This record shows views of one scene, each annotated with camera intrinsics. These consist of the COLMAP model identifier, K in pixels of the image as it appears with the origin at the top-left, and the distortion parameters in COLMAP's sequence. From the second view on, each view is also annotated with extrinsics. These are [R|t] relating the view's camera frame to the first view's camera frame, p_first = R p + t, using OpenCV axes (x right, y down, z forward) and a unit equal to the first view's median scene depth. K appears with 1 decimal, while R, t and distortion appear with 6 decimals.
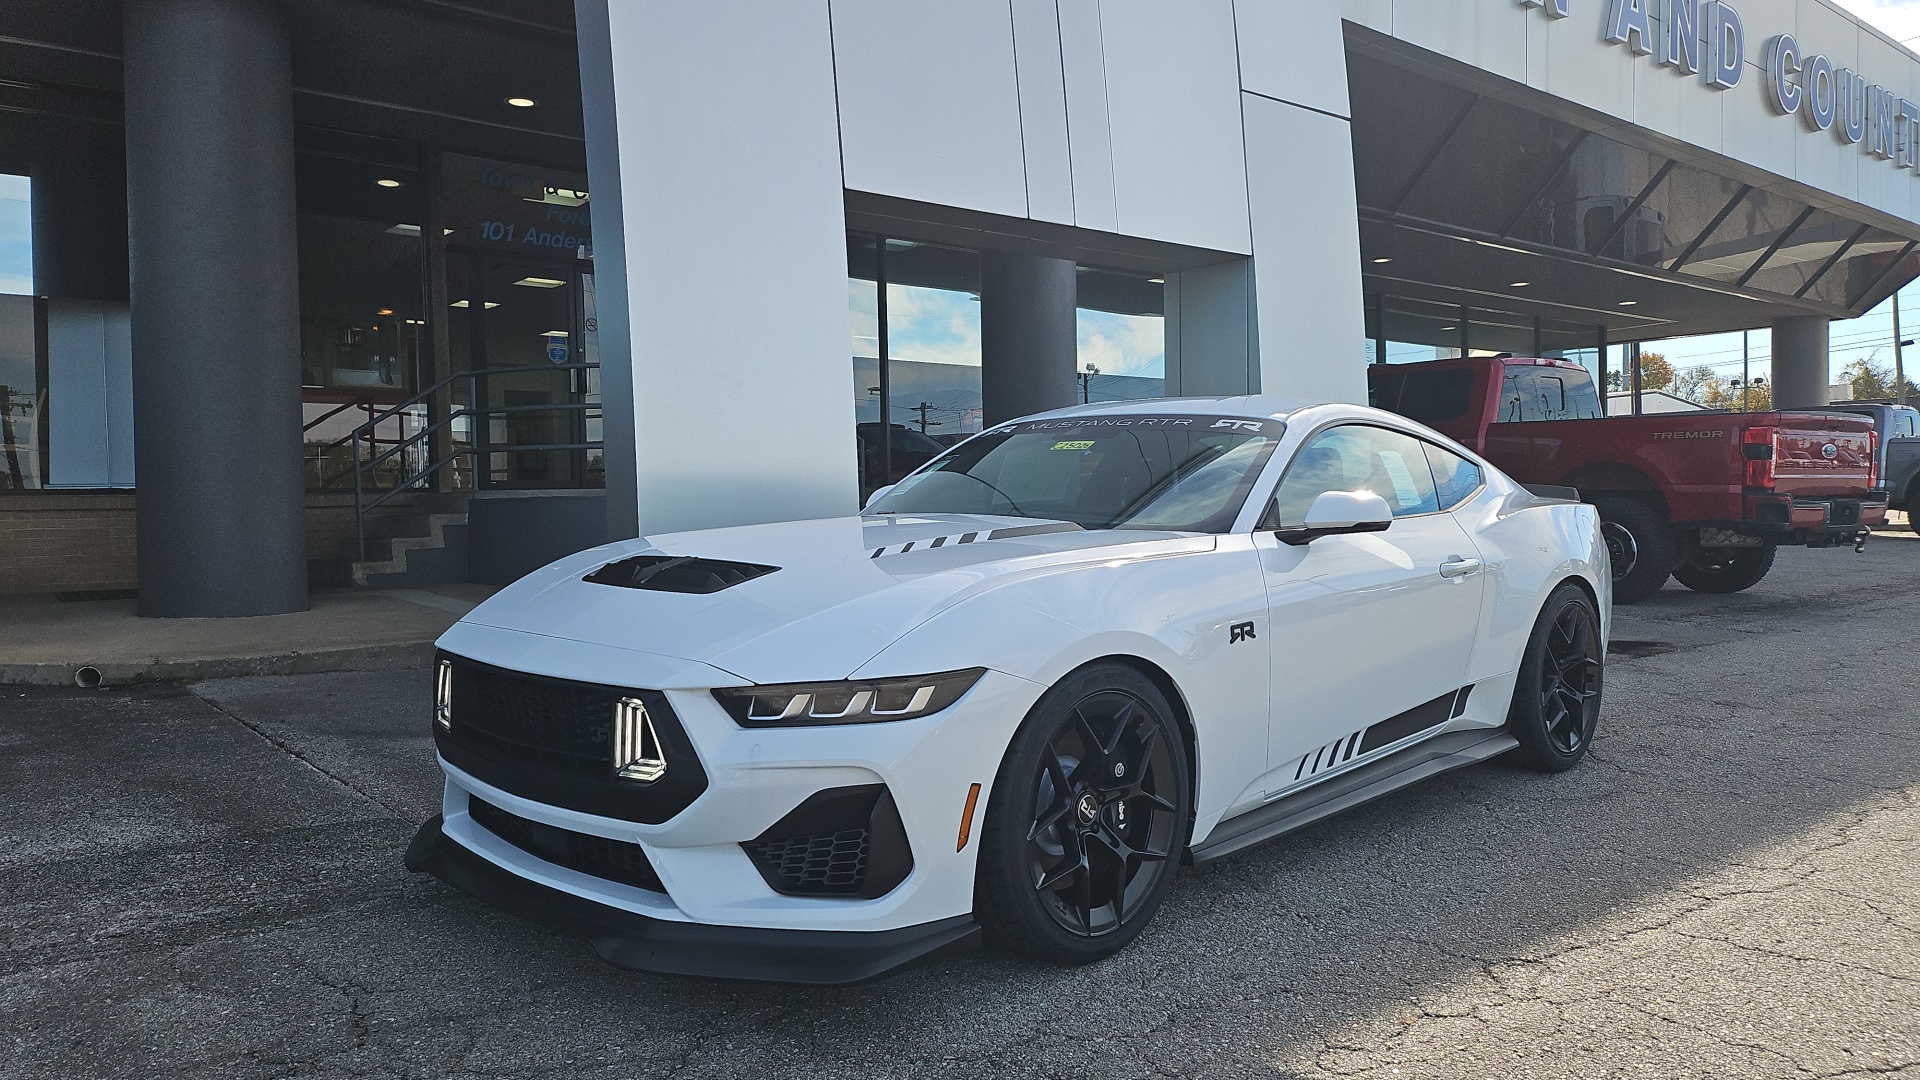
lens RADIAL K [[1415.5, 0, 960.0], [0, 1415.5, 525.8], [0, 0, 1]] dist [0.006140, -0.002266]
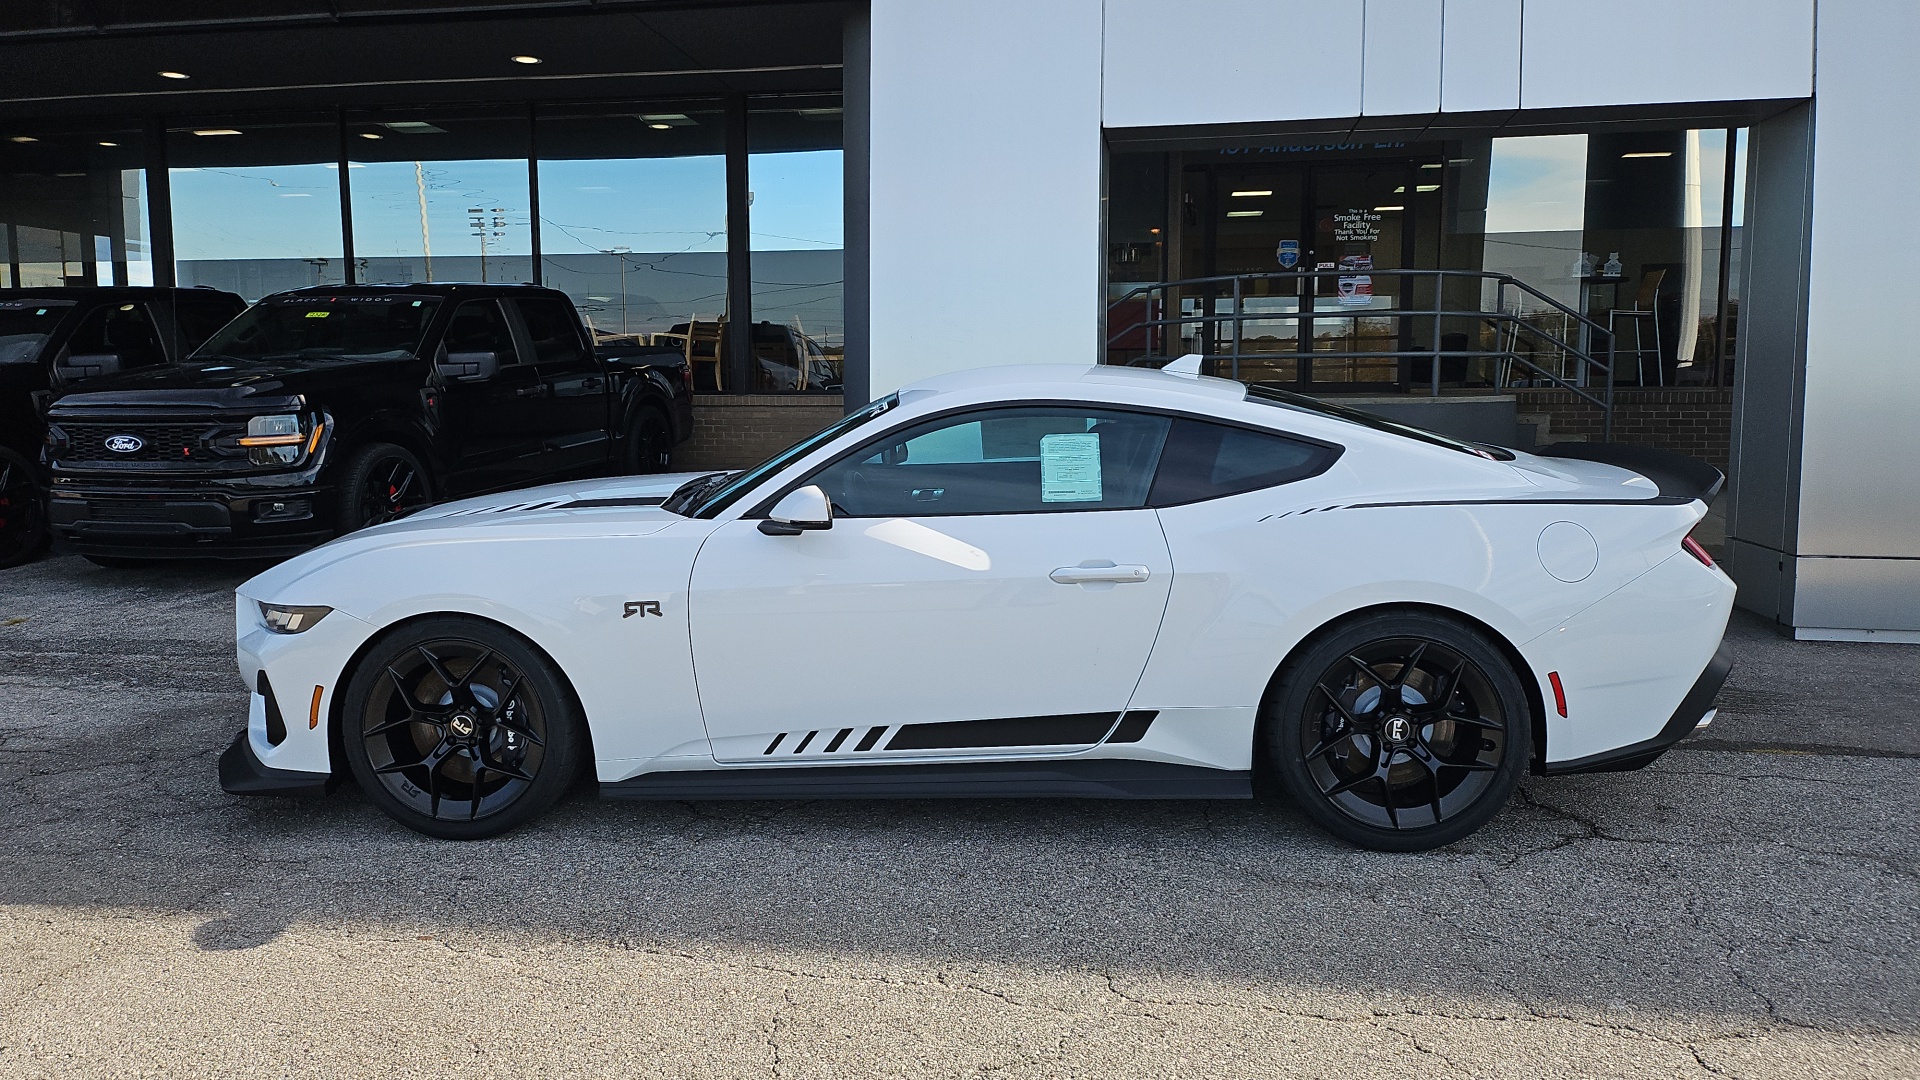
lens RADIAL K [[1335.5, 0, 960.0], [0, 1335.5, 540.0], [0, 0, 1]] dist [0.070555, -0.000895]
pose [[0.631628, 0.112470, -0.767070, 1.159444], [-0.019254, 0.991392, 0.129506, -0.121304], [0.775032, -0.067030, 0.628356, 0.525416]]
